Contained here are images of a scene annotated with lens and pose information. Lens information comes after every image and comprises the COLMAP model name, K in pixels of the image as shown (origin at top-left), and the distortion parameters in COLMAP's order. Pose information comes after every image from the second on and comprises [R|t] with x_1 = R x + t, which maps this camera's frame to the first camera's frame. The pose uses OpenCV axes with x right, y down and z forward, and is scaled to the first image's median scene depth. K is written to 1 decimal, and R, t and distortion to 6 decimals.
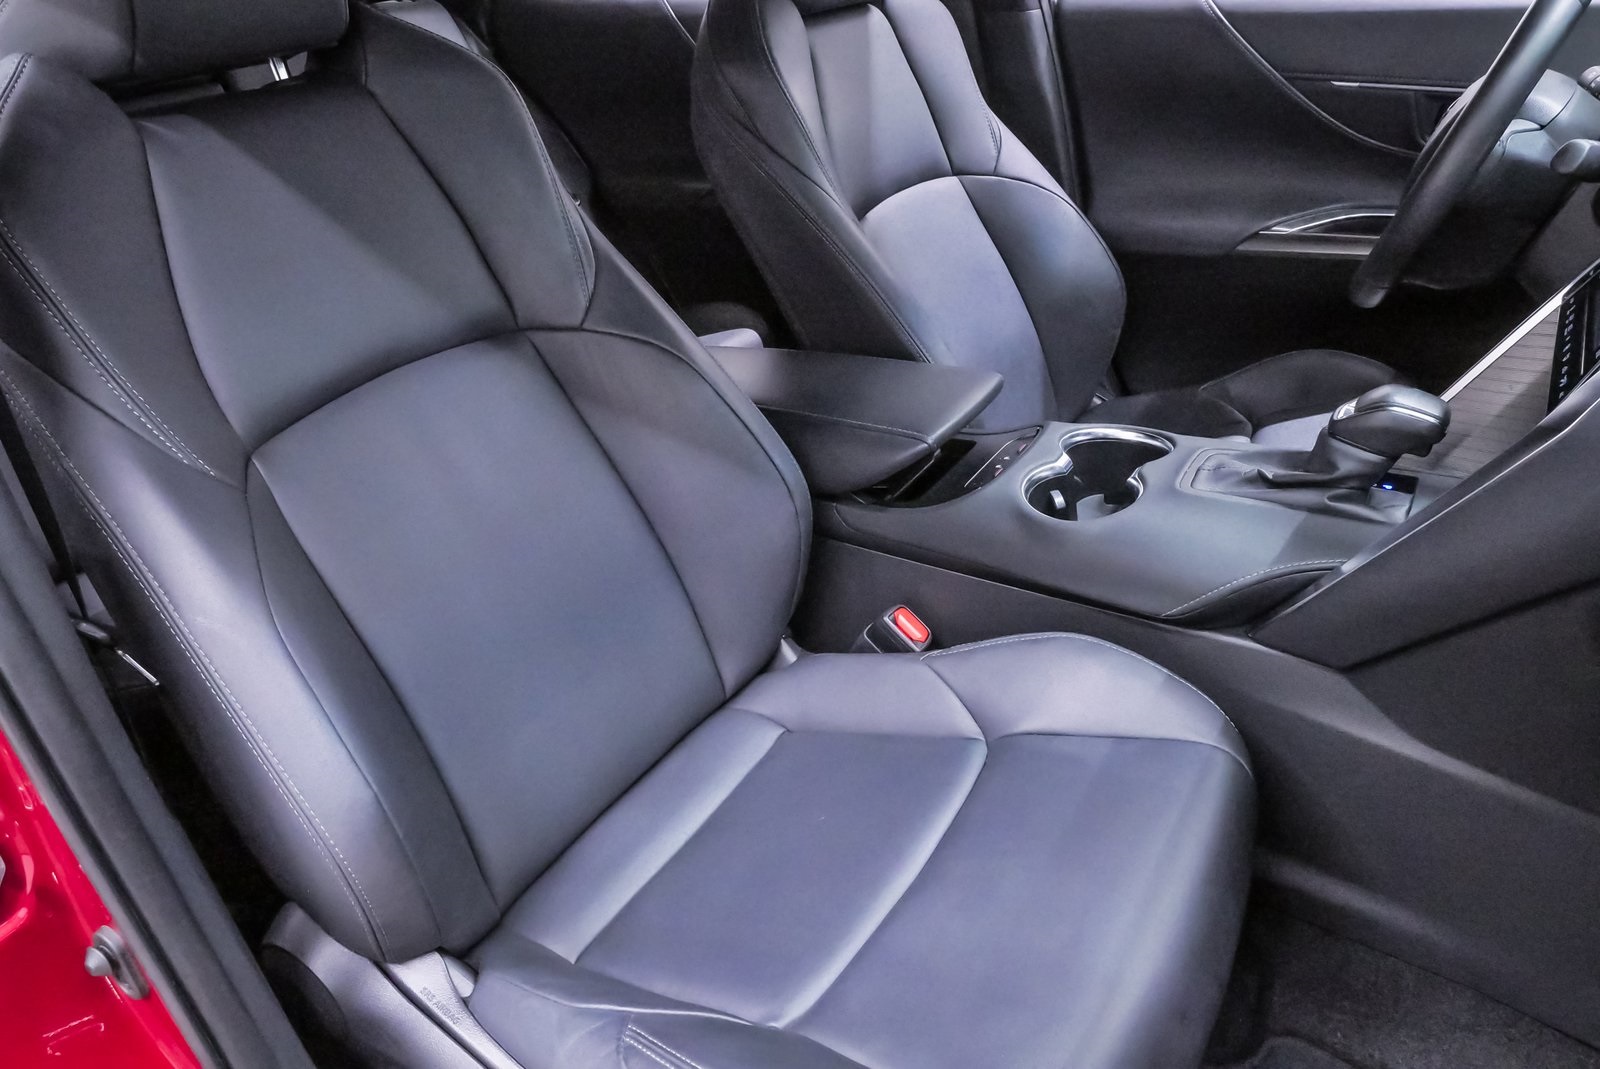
lens RADIAL K [[1161.9, 0, 800.0], [0, 1161.9, 534.5], [0, 0, 1]] dist [-0.045556, 0.013068]
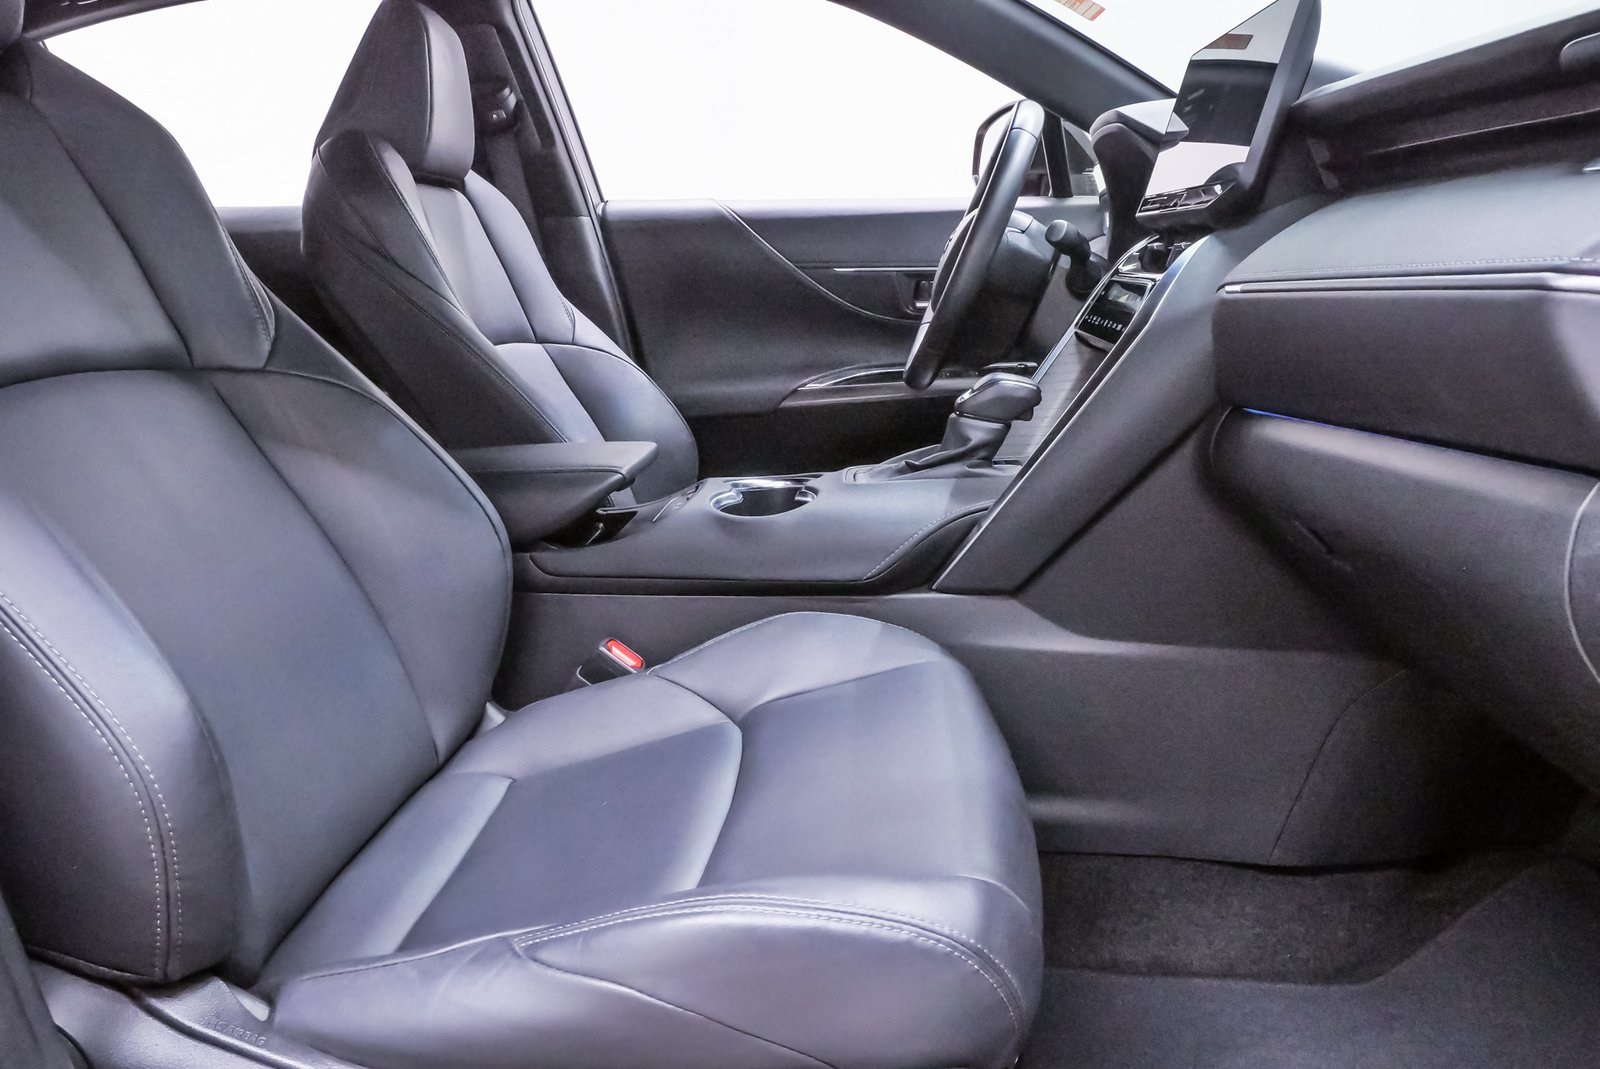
lens RADIAL K [[1161.9, 0, 800.0], [0, 1161.9, 534.5], [0, 0, 1]] dist [-0.045556, 0.013068]
pose [[0.883624, -0.055158, 0.464937, -0.235950], [0.195411, 0.945856, -0.259172, 0.272673], [-0.425469, 0.319865, 0.846560, 0.038673]]
